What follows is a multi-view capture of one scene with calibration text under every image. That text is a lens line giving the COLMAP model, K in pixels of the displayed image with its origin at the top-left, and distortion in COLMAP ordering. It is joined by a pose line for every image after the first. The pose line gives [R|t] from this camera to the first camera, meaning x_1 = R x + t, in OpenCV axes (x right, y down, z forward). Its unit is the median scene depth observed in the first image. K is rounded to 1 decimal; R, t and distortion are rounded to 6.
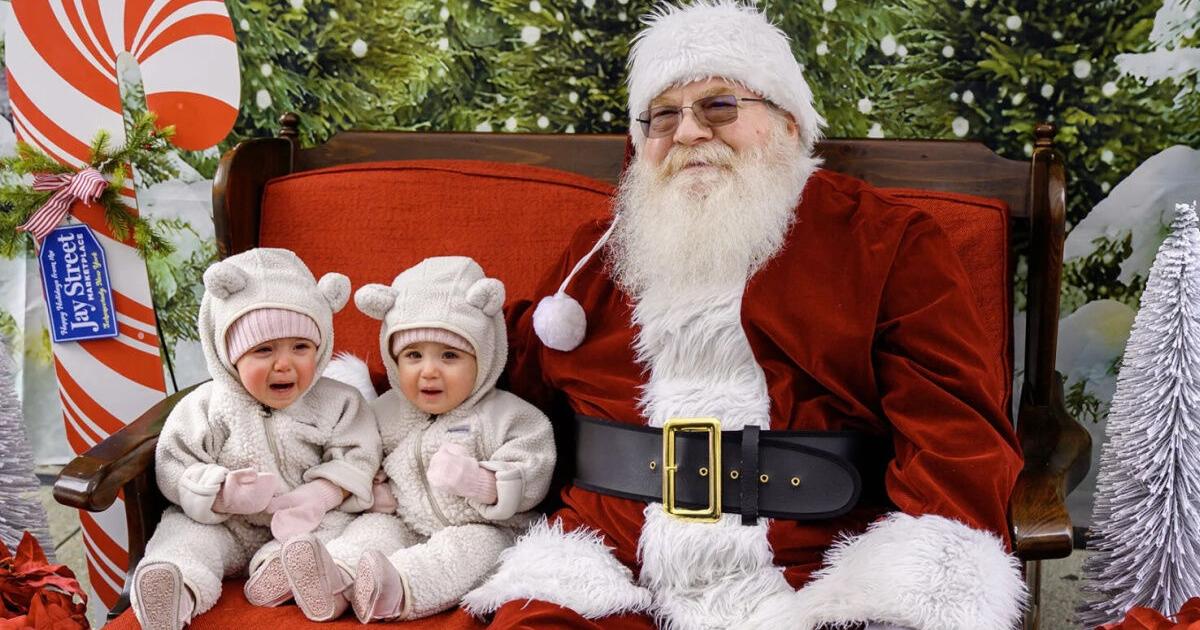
lens RADIAL K [[2011.8, 0, 667.2], [0, 2011.8, 274.3], [0, 0, 1]] dist [0.020418, -0.077375]
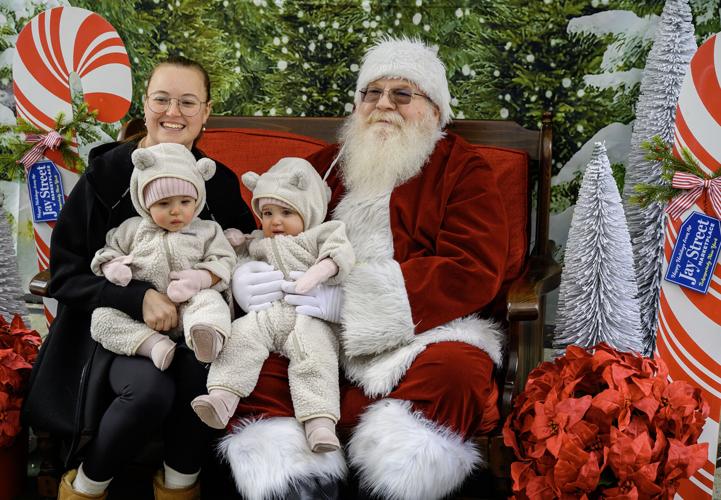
lens RADIAL K [[1249.8, 0, 360.3], [0, 1249.8, 198.7], [0, 0, 1]] dist [0.032651, -0.020111]
pose [[0.998724, 0.012021, -0.049040, 0.066839], [-0.014488, 0.998630, -0.050272, 0.067999], [0.048368, 0.050919, 0.997531, -0.183524]]
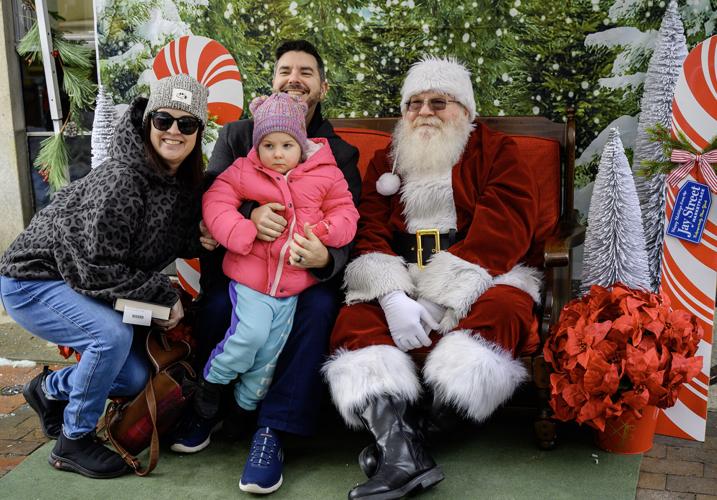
lens RADIAL K [[1075.9, 0, 358.7], [0, 1075.9, 201.9], [0, 0, 1]] dist [0.015576, 0.013468]
pose [[0.996324, -0.007113, -0.085374, 0.041508], [0.002418, 0.998485, -0.054971, 0.105627], [0.085636, 0.054562, 0.994831, -0.299573]]
